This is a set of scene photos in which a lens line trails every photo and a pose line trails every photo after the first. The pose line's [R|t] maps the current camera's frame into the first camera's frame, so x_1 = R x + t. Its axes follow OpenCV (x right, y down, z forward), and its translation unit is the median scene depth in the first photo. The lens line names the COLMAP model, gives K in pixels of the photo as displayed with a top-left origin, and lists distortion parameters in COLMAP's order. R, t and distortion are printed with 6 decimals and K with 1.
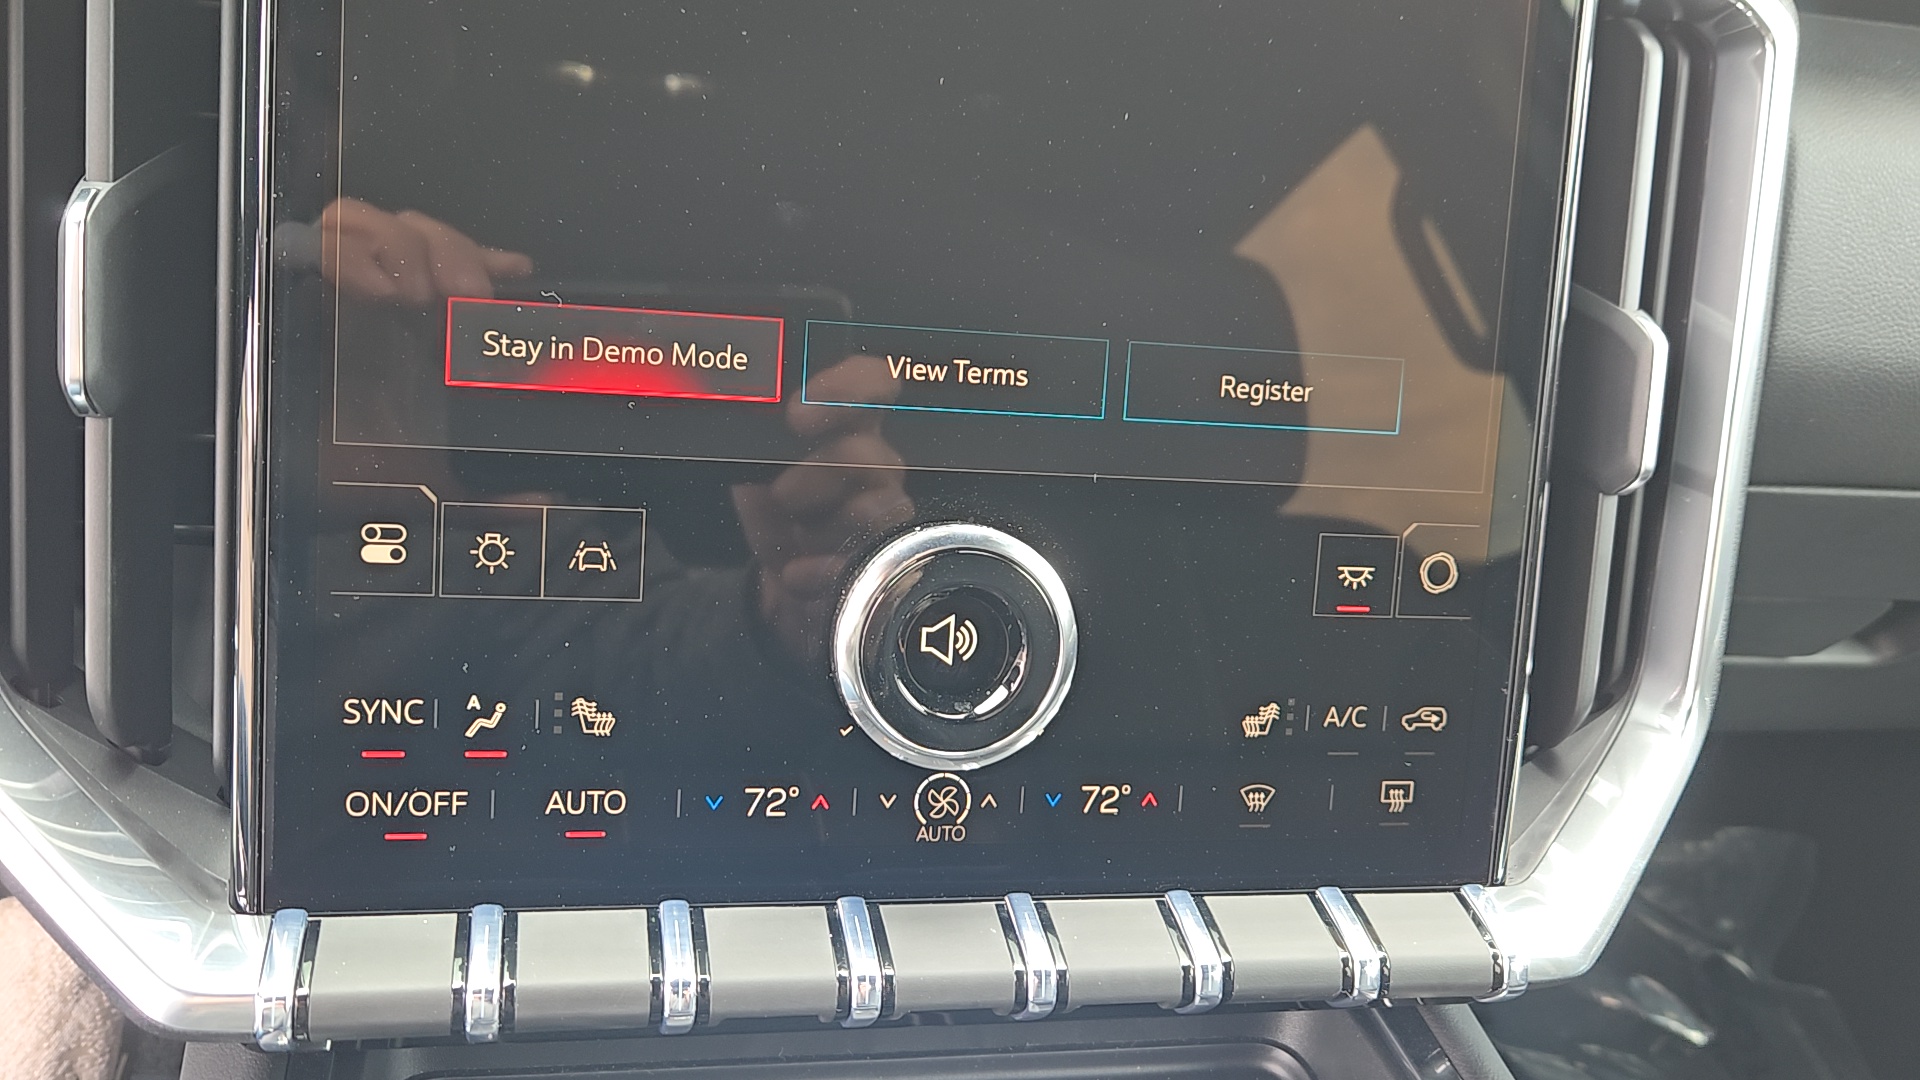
lens RADIAL K [[1590.7, 0, 964.8], [0, 1590.7, 529.0], [0, 0, 1]] dist [-0.005100, 0.010024]
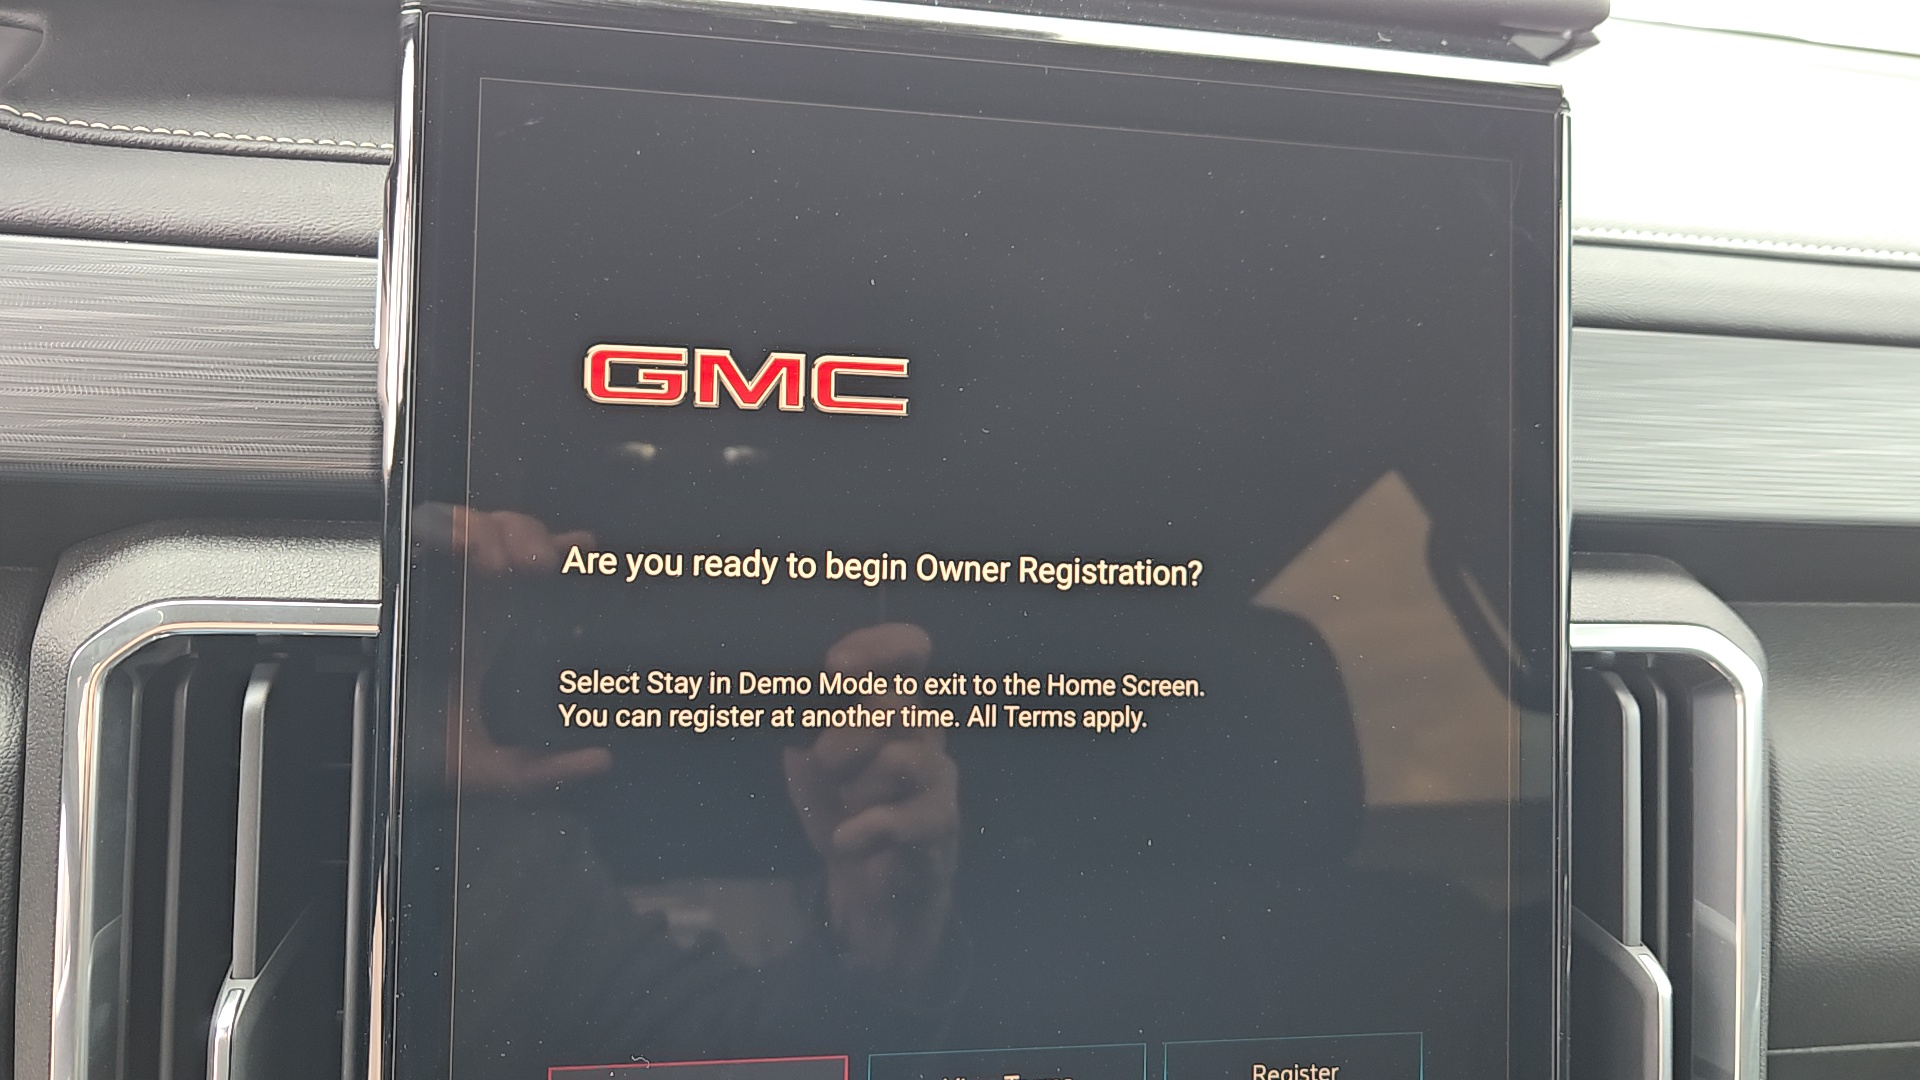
lens RADIAL K [[1568.1, 0, 960.0], [0, 1568.1, 540.0], [0, 0, 1]] dist [0.001735, -0.003992]
pose [[0.998648, -0.040114, -0.033075, 0.009735], [0.035317, 0.990264, -0.134650, -0.248384], [0.038155, 0.133300, 0.990341, -0.088239]]
